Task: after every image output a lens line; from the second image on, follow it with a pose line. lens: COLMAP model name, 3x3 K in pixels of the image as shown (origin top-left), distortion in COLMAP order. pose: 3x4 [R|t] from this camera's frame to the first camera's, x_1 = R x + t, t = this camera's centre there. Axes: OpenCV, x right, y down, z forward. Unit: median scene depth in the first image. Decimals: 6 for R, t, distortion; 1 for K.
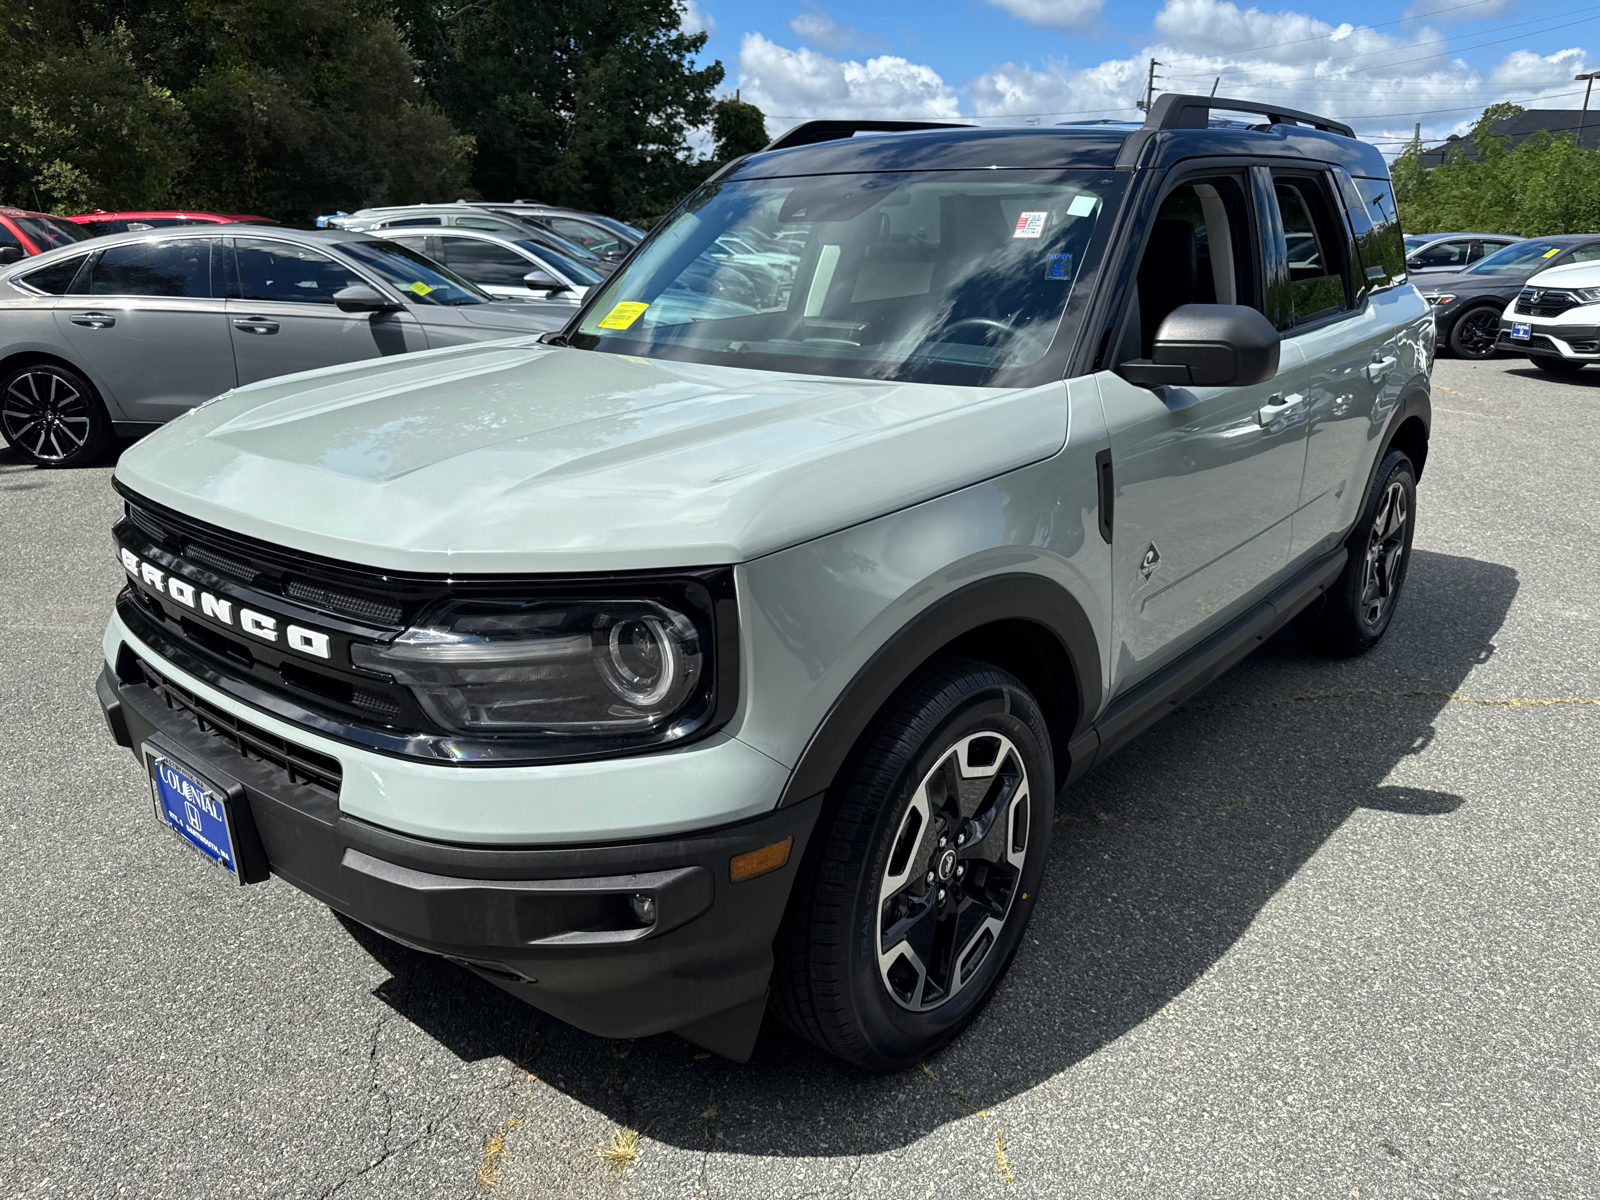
lens RADIAL K [[1136.1, 0, 793.4], [0, 1136.1, 599.0], [0, 0, 1]] dist [0.002738, -0.007190]
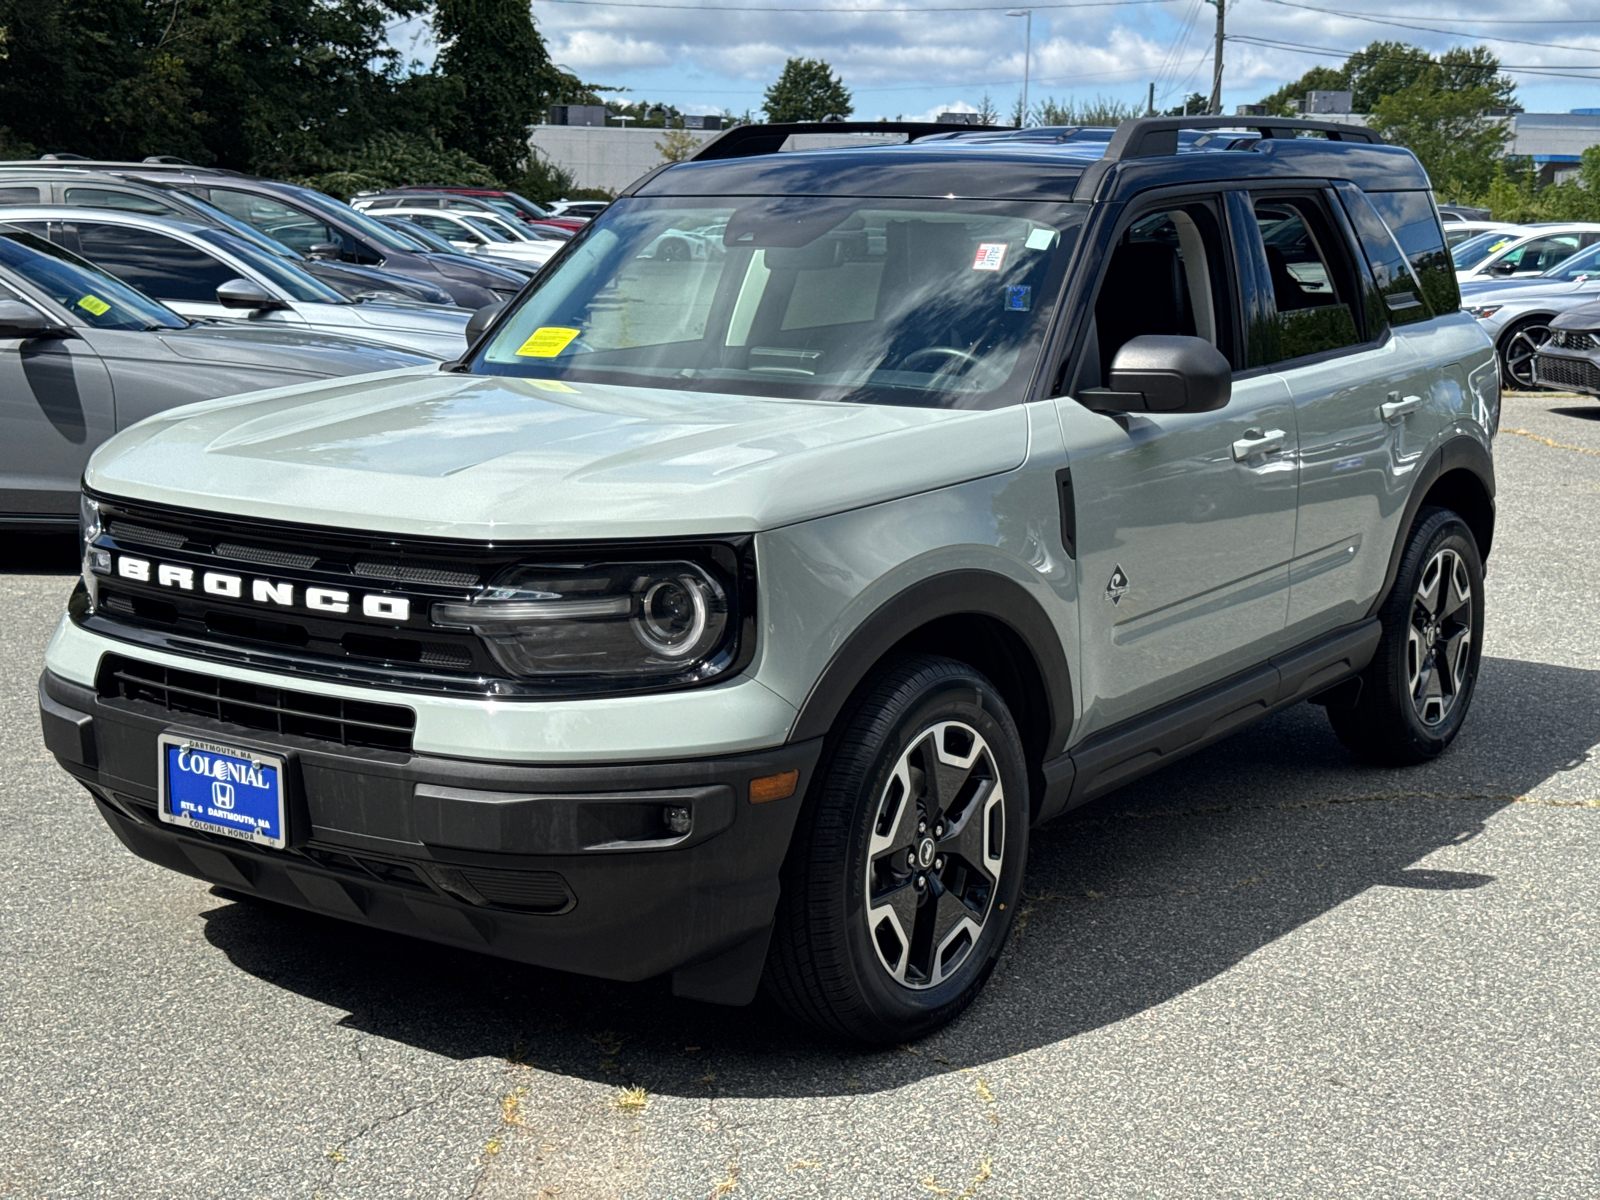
lens RADIAL K [[2191.8, 0, 753.7], [0, 2191.8, 532.6], [0, 0, 1]] dist [-0.179545, 1.231502]
pose [[0.997006, 0.000262, 0.077320, -0.156488], [0.012283, 0.986759, -0.161730, 0.233093], [-0.076339, 0.162196, 0.983801, -0.888523]]
